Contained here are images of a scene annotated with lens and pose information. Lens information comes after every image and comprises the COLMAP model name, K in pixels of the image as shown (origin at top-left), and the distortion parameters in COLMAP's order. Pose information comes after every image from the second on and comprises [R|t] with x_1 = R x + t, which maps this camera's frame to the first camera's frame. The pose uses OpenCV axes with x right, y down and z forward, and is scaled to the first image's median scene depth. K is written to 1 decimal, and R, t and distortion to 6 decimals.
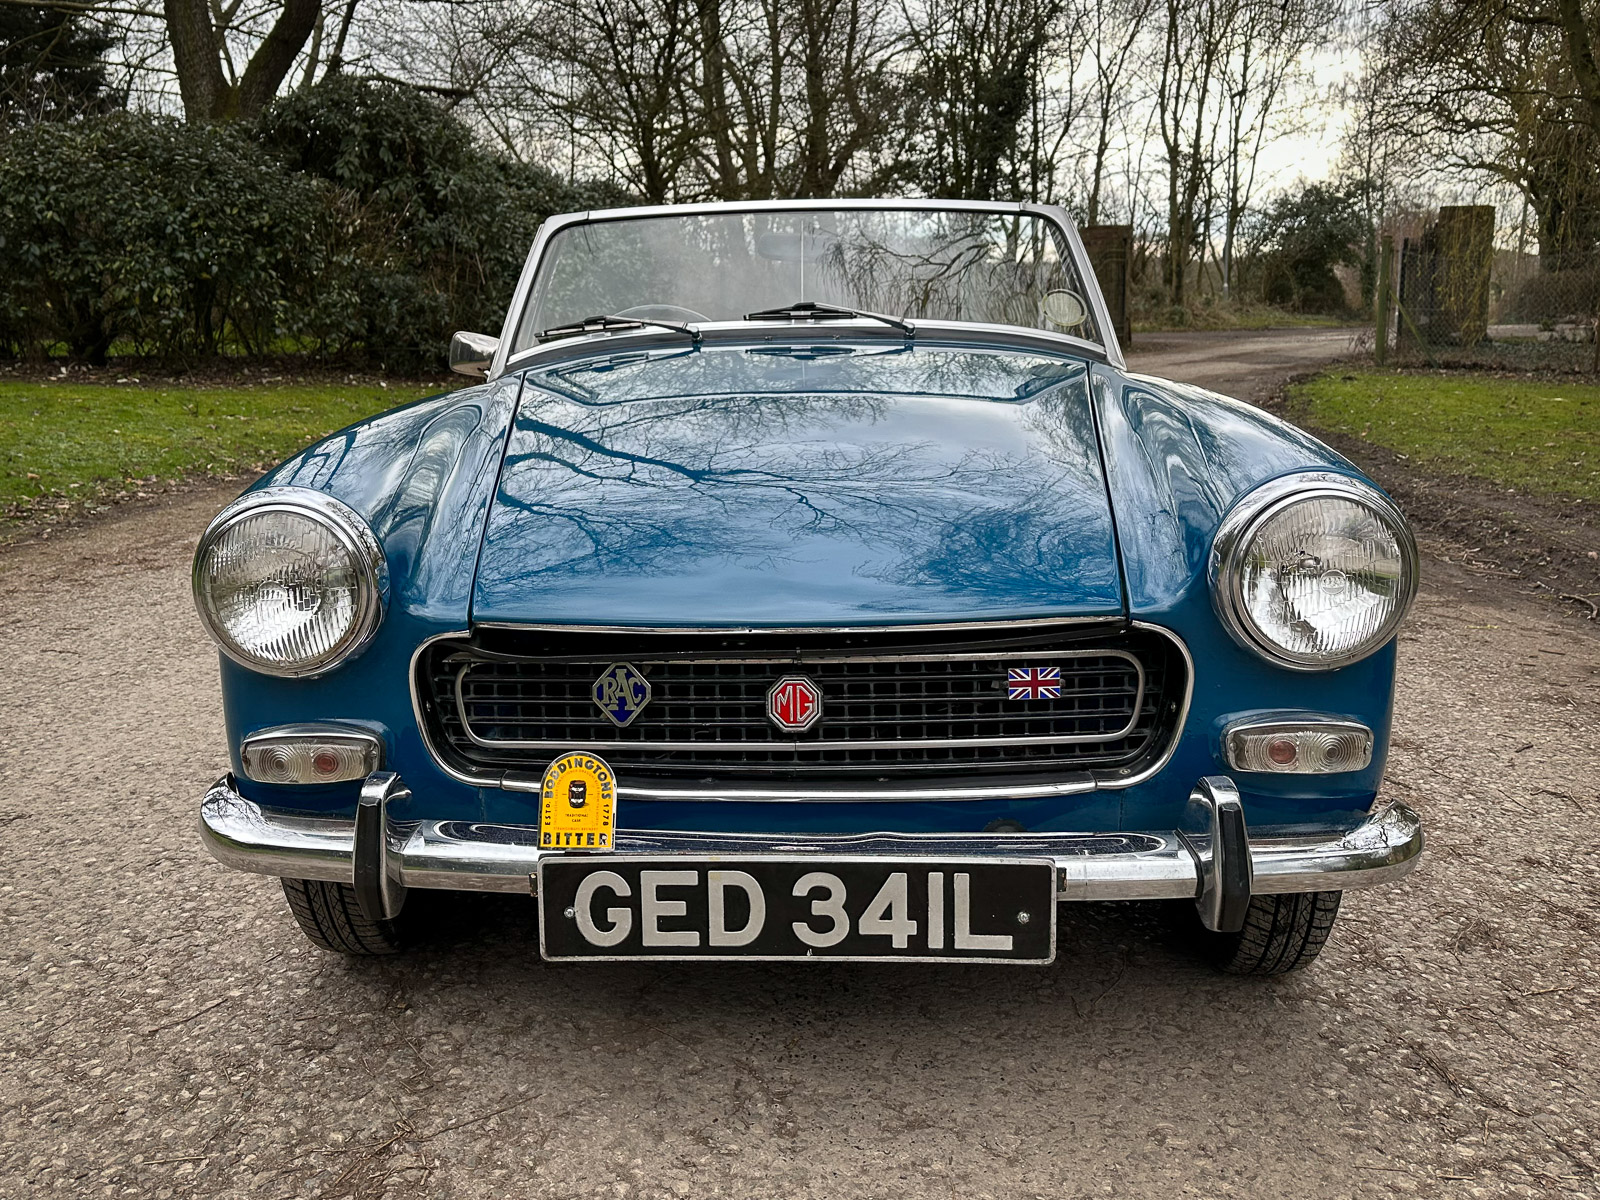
lens RADIAL K [[1299.9, 0, 718.7], [0, 1299.9, 540.3], [0, 0, 1]] dist [0.022875, -0.034653]
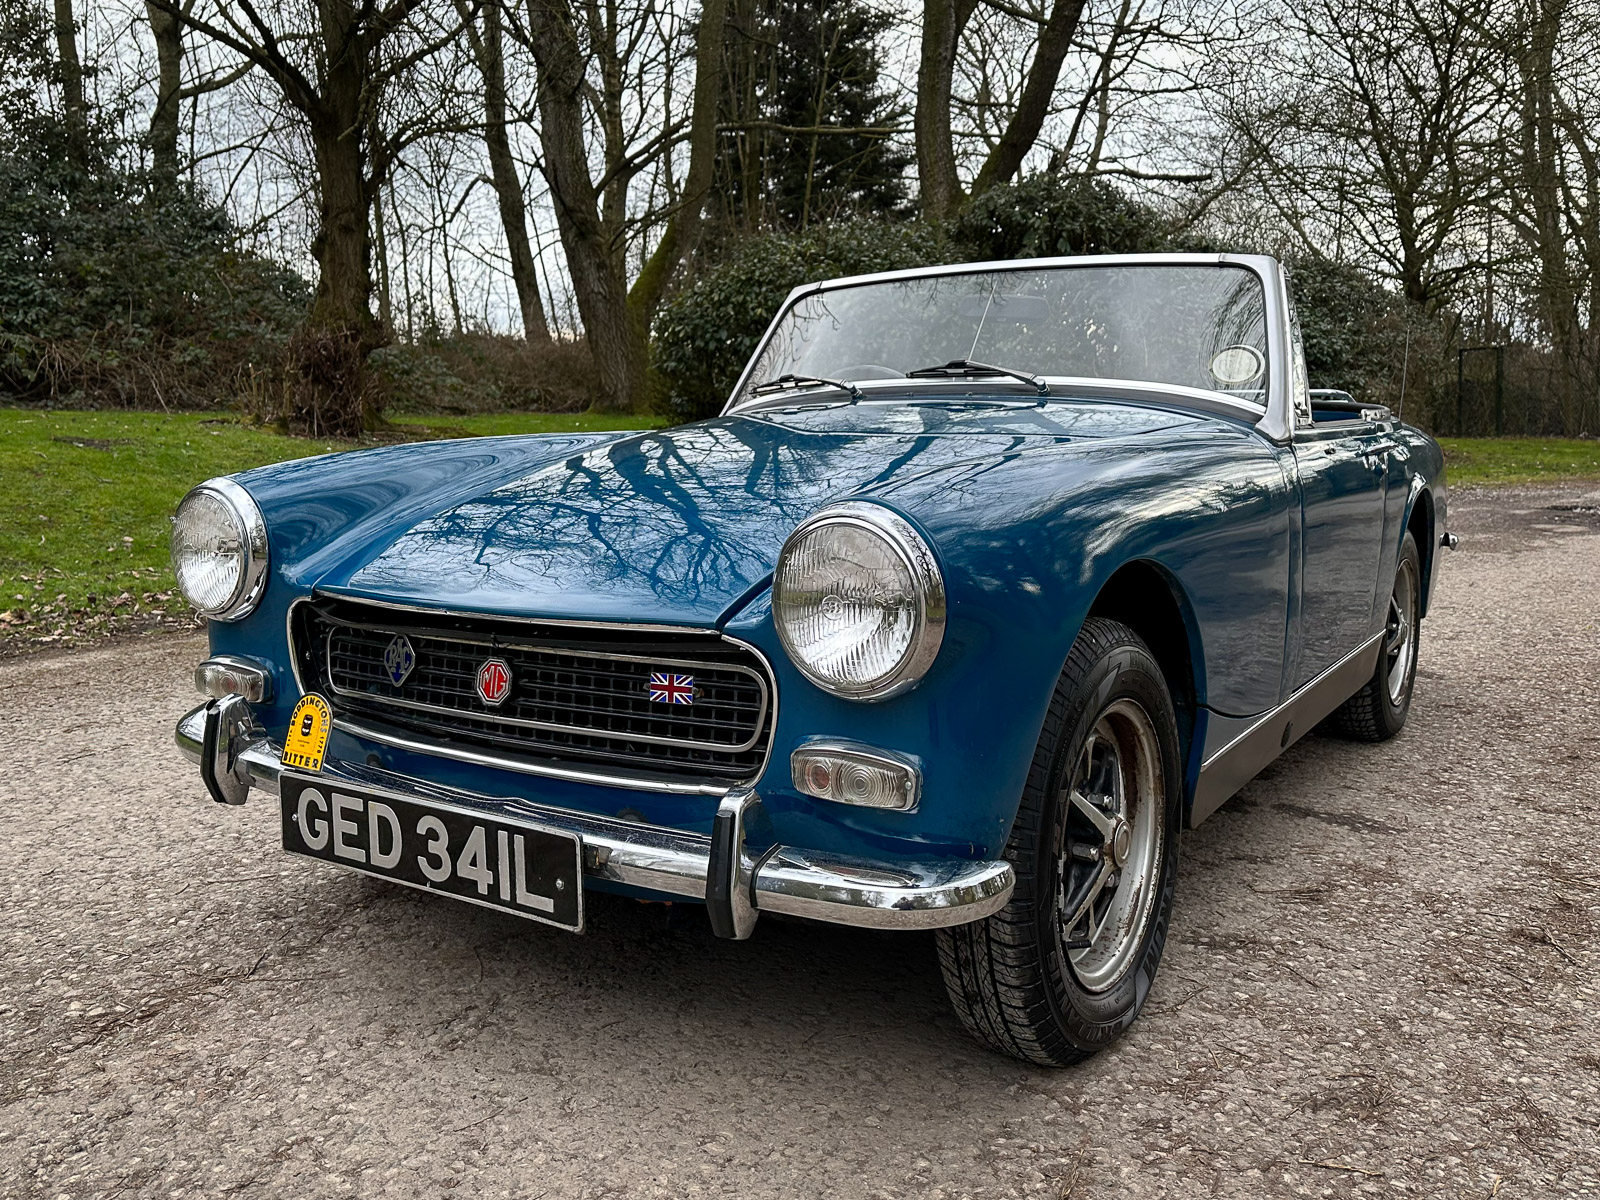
lens RADIAL K [[1285.1, 0, 771.1], [0, 1285.1, 562.2], [0, 0, 1]] dist [0.011009, -0.016027]
pose [[0.867762, 0.067638, -0.492355, 0.830456], [-0.091098, 0.995558, -0.023791, 0.023722], [0.488559, 0.065497, 0.870069, 0.109529]]
